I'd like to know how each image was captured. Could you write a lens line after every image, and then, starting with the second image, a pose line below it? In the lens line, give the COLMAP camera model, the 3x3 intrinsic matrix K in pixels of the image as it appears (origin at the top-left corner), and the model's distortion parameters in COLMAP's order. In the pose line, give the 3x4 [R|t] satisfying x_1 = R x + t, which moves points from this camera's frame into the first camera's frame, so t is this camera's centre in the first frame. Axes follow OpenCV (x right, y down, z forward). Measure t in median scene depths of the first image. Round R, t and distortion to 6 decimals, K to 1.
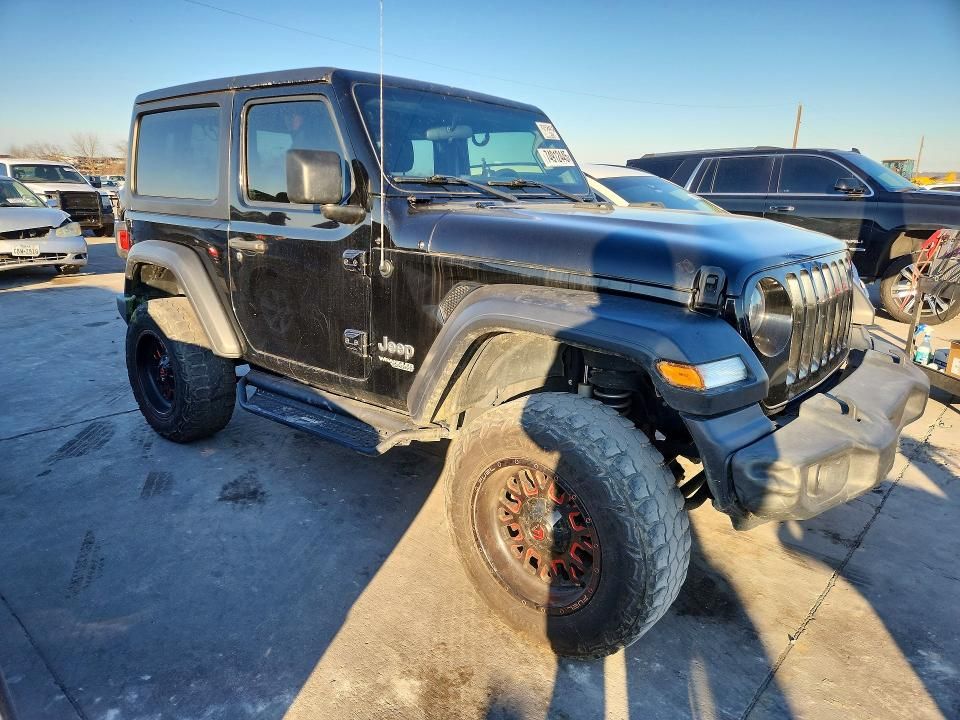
lens RADIAL K [[734.9, 0, 480.0], [0, 734.9, 360.0], [0, 0, 1]] dist [0.015162, -0.002424]
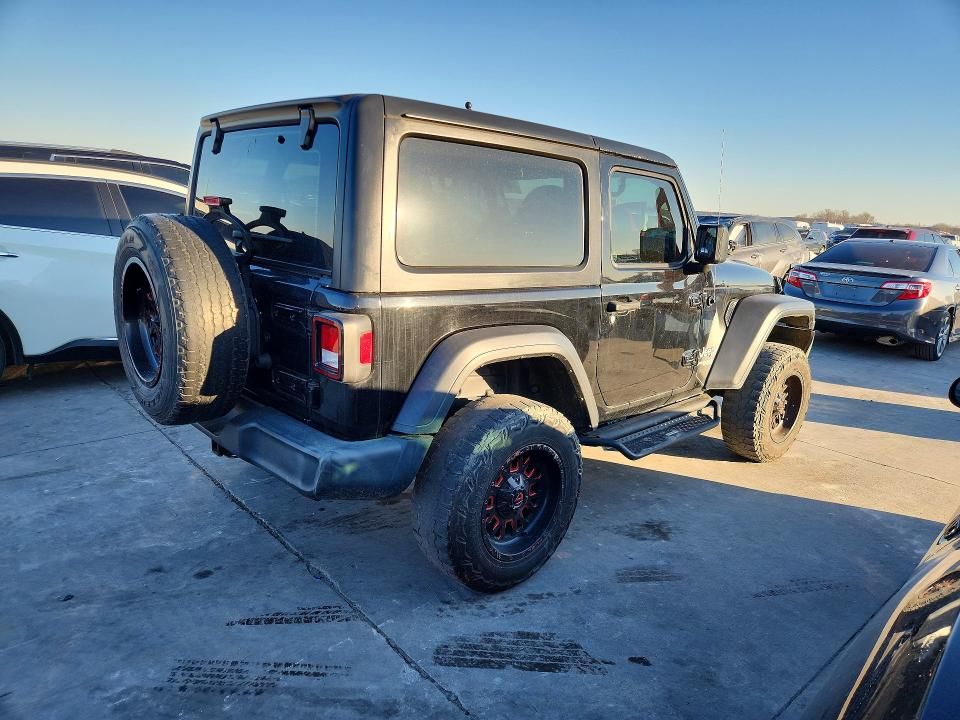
lens RADIAL K [[734.9, 0, 480.0], [0, 734.9, 360.0], [0, 0, 1]] dist [0.015162, -0.002424]
pose [[0.014599, -0.224593, 0.974343, -1.327991], [0.171208, 0.960618, 0.218864, -0.342901], [-0.985127, 0.163620, 0.052476, 1.149645]]
